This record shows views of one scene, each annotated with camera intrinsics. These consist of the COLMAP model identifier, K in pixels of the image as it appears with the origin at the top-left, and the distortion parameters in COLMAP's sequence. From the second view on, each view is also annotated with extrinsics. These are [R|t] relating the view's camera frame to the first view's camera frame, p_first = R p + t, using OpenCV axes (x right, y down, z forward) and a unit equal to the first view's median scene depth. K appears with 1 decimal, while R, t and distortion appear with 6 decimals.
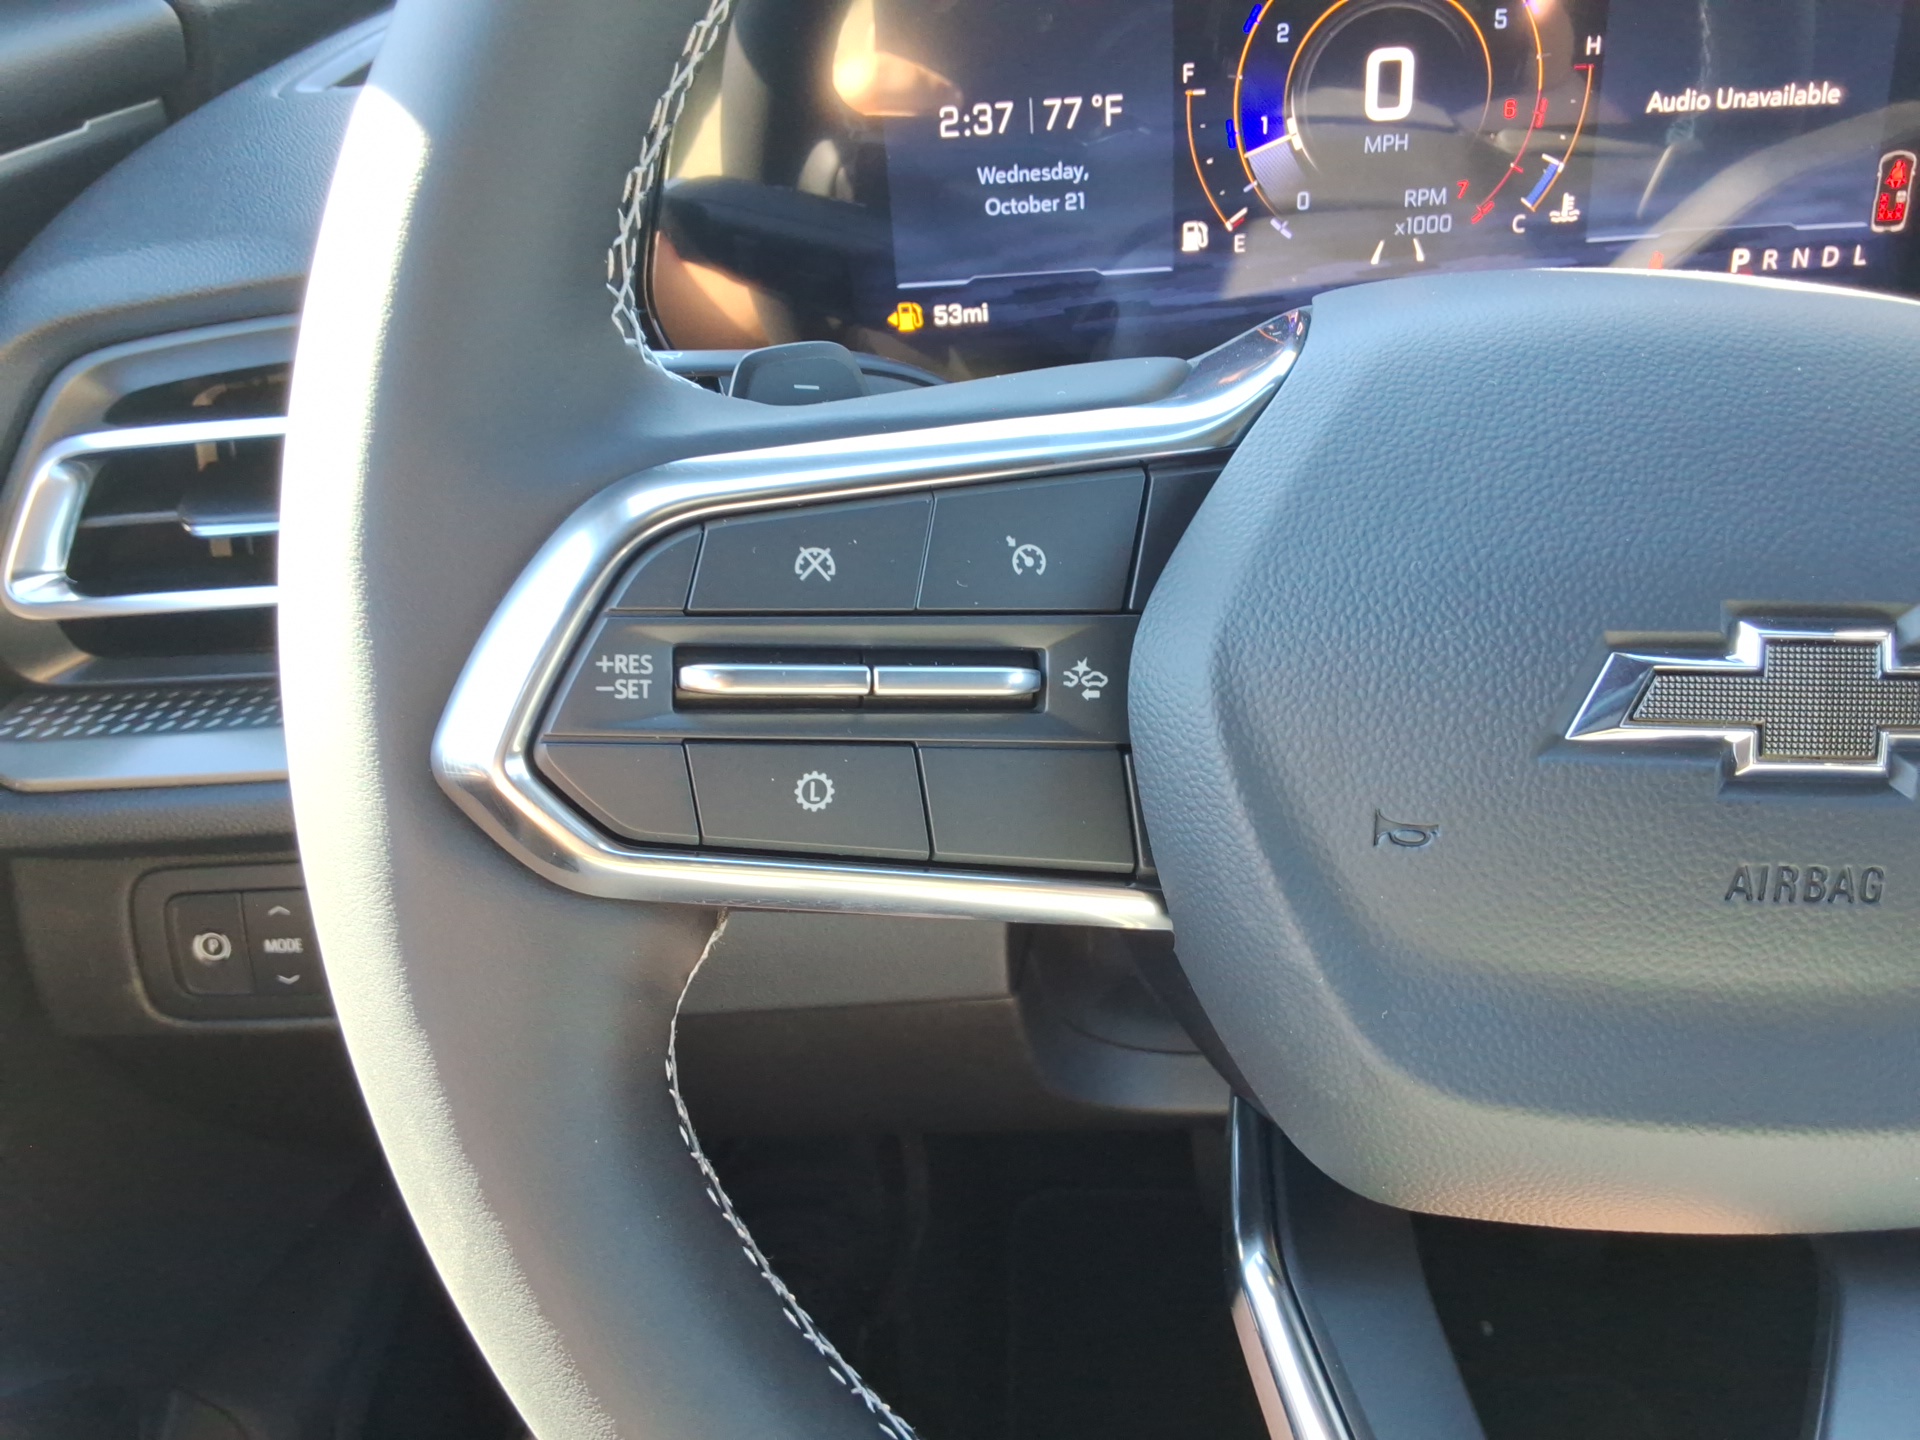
lens RADIAL K [[1552.1, 0, 979.0], [0, 1552.1, 696.8], [0, 0, 1]] dist [0.120058, -0.185228]
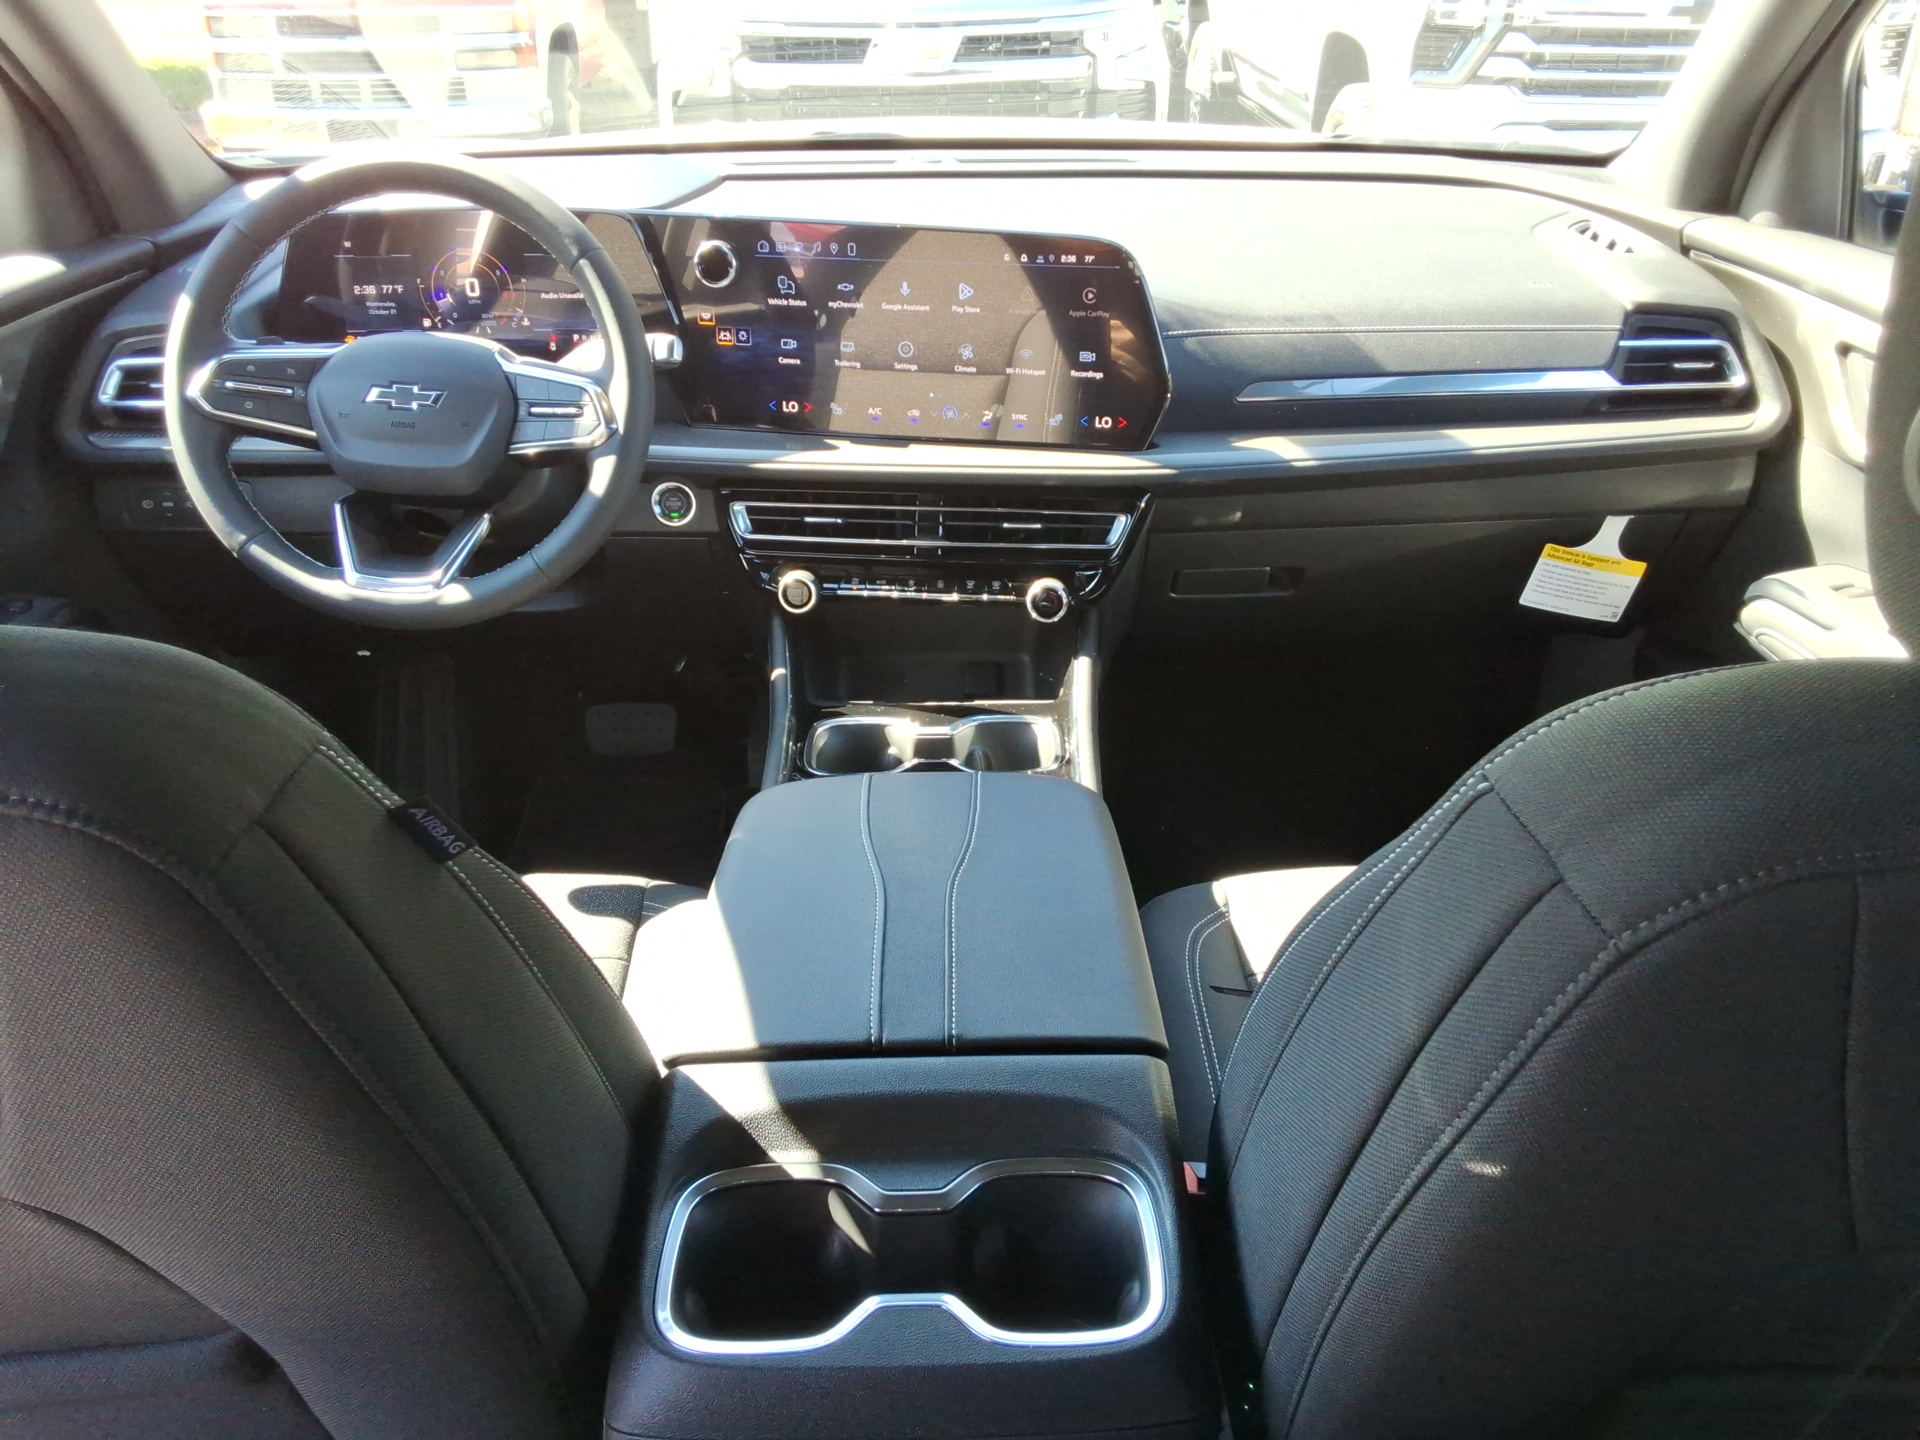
lens RADIAL K [[1552.1, 0, 979.0], [0, 1552.1, 696.8], [0, 0, 1]] dist [0.120058, -0.185228]
pose [[0.998726, 0.042563, 0.027124, 1.582252], [-0.041130, 0.997833, -0.051367, 0.842068], [-0.029252, 0.050186, 0.998311, -3.141158]]
